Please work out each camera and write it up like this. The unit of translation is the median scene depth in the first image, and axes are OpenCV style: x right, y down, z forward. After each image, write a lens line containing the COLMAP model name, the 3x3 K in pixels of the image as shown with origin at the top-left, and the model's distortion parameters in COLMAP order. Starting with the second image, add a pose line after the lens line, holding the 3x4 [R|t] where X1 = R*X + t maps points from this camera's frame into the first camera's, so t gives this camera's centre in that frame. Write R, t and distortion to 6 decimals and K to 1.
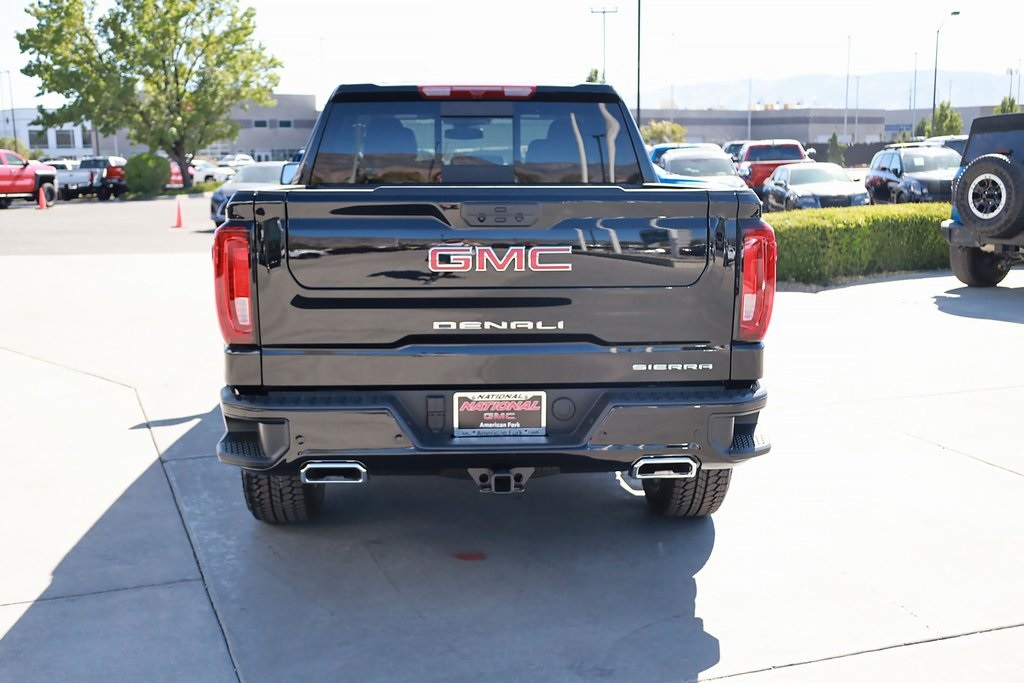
lens RADIAL K [[1128.9, 0, 506.2], [0, 1128.9, 345.6], [0, 0, 1]] dist [0.007435, 0.000000]
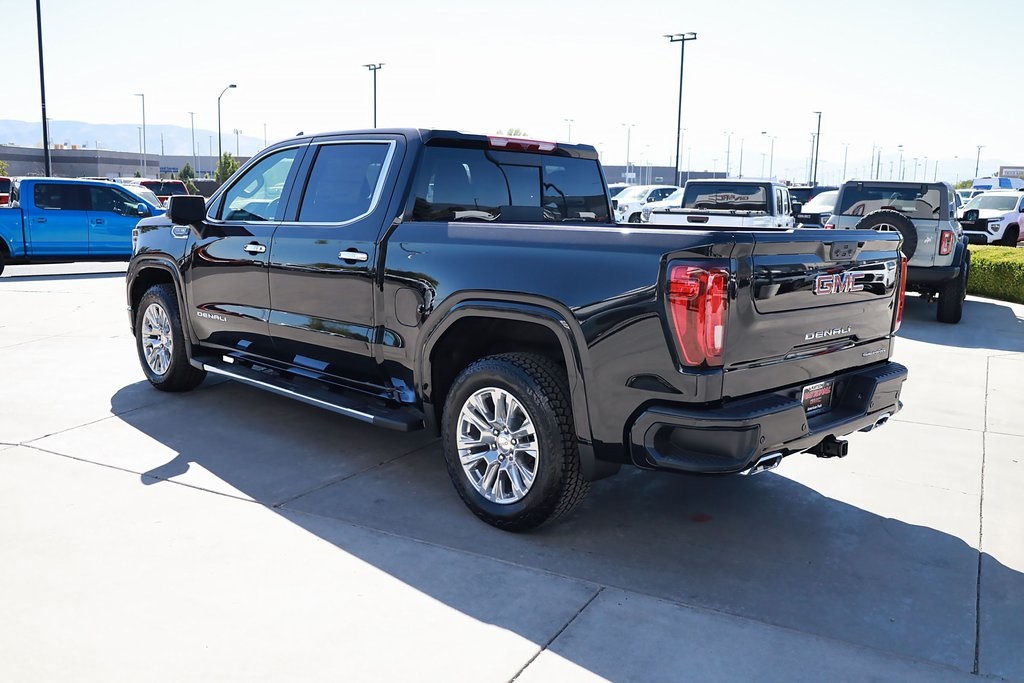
lens RADIAL K [[870.2, 0, 517.6], [0, 870.2, 343.8], [0, 0, 1]] dist [-0.008412, -0.003011]
pose [[0.751650, -0.083751, 0.654223, -0.598217], [0.079755, 0.996168, 0.035893, -0.044180], [-0.654722, 0.025198, 0.755450, 0.288492]]
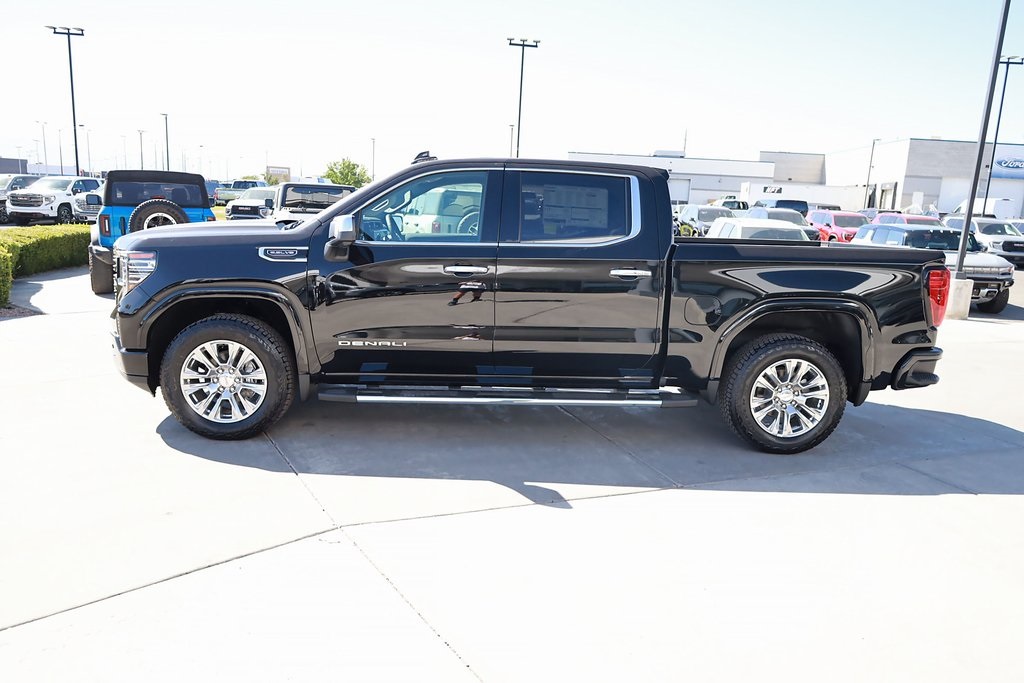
lens RADIAL K [[707.1, 0, 510.9], [0, 707.1, 336.5], [0, 0, 1]] dist [0.001584, -0.009334]
pose [[0.013947, -0.168494, 0.985604, -0.959730], [0.122696, 0.978539, 0.165550, -0.183341], [-0.992346, 0.118620, 0.034321, 1.085786]]
